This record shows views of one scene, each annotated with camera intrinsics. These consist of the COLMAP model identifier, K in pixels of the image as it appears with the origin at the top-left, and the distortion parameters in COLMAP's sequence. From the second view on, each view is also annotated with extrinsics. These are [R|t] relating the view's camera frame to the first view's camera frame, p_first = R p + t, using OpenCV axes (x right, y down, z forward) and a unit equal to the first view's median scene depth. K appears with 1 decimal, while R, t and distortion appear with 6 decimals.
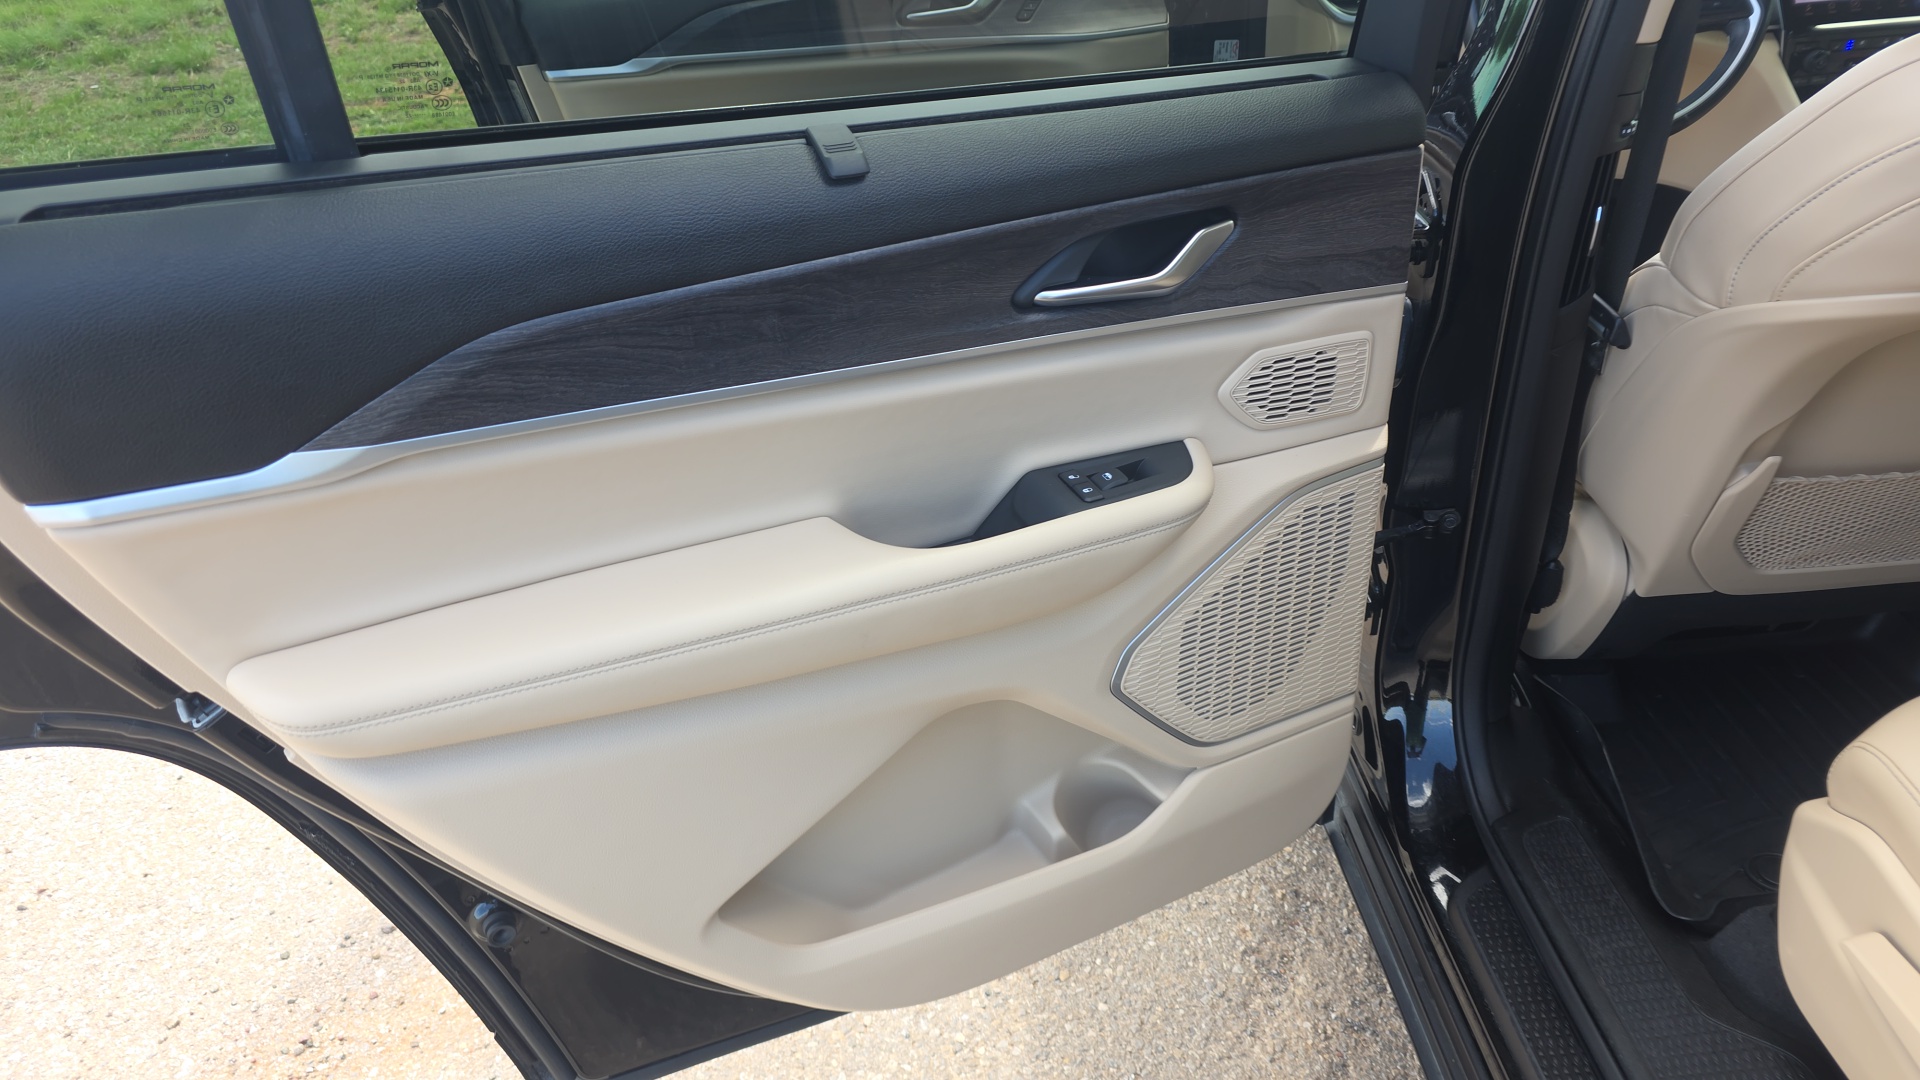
lens RADIAL K [[1407.3, 0, 960.0], [0, 1407.3, 540.0], [0, 0, 1]] dist [0.105994, -0.166974]
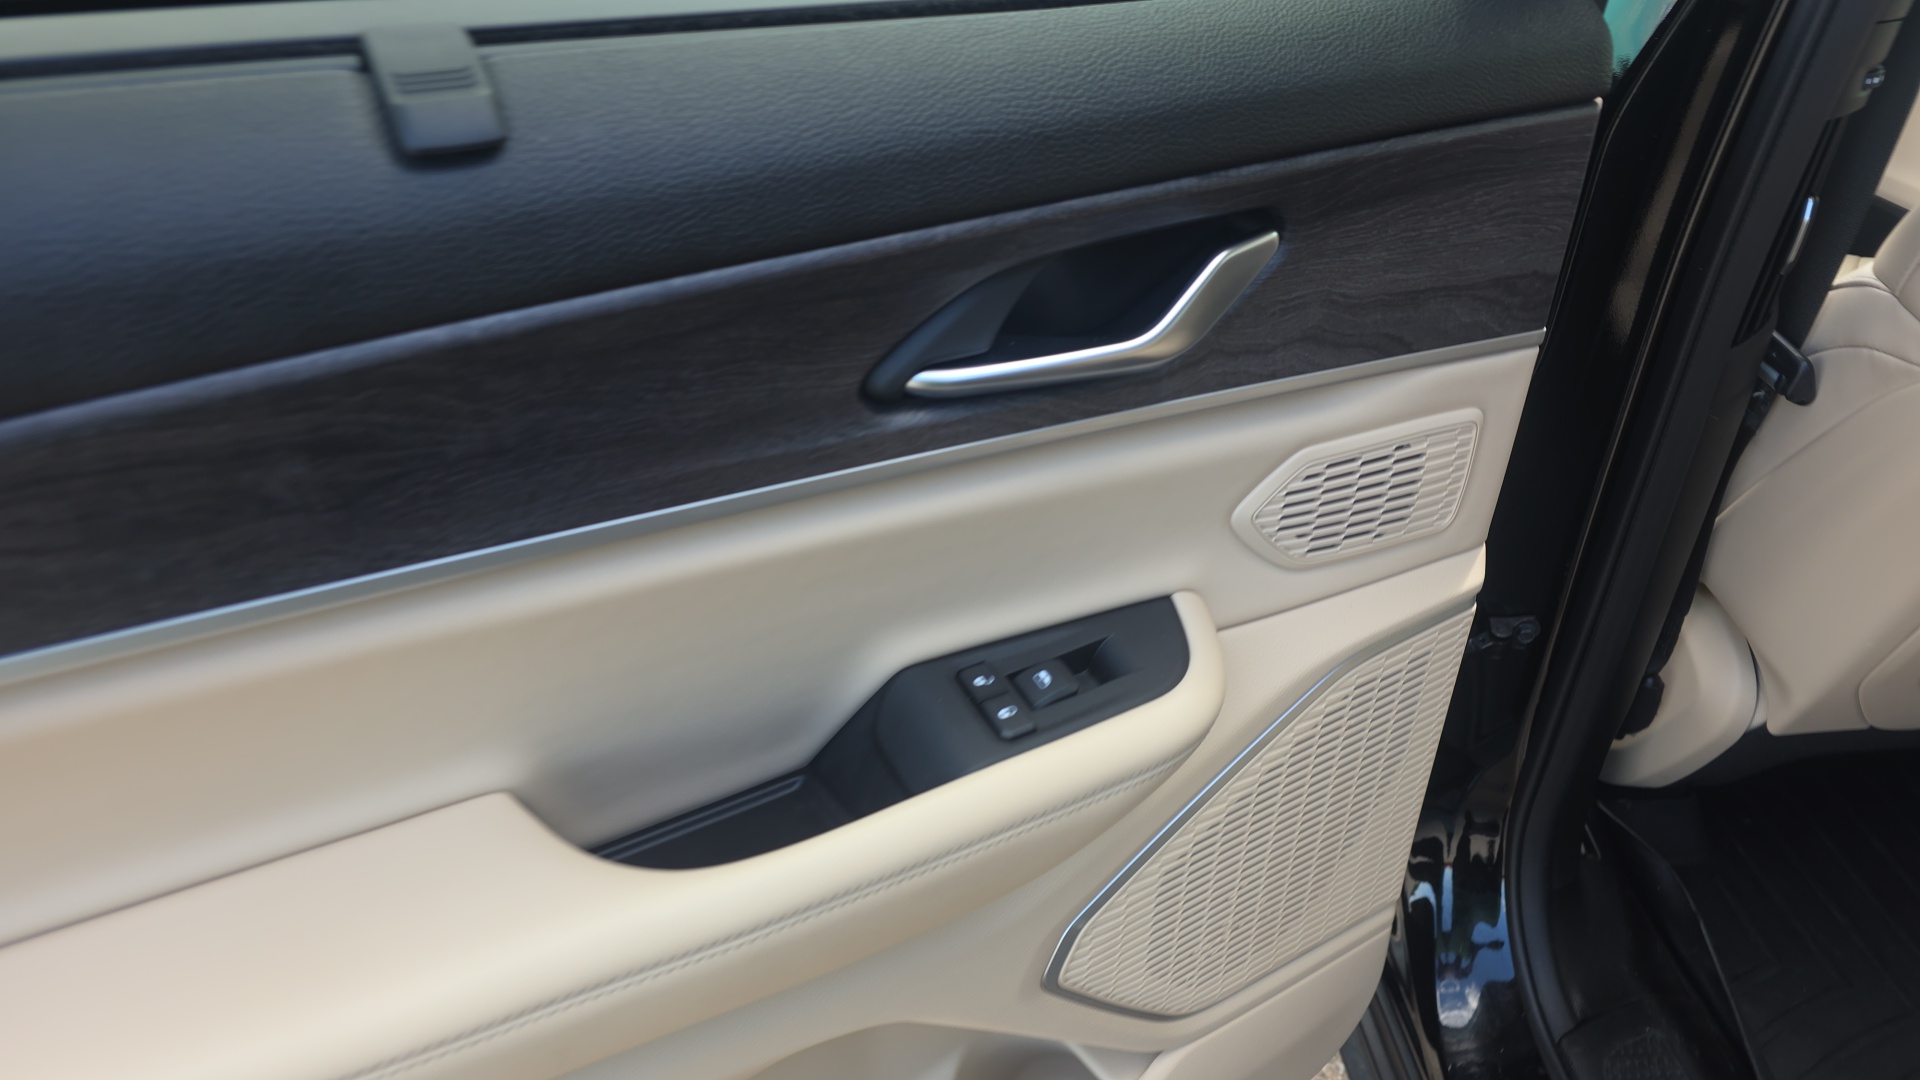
lens RADIAL K [[1303.4, 0, 973.2], [0, 1303.4, 545.9], [0, 0, 1]] dist [0.057756, -0.054028]
pose [[0.998887, 0.011294, 0.045797, 0.050406], [-0.015091, 0.996399, 0.083432, -0.137537], [-0.044690, -0.084031, 0.995461, 0.466102]]
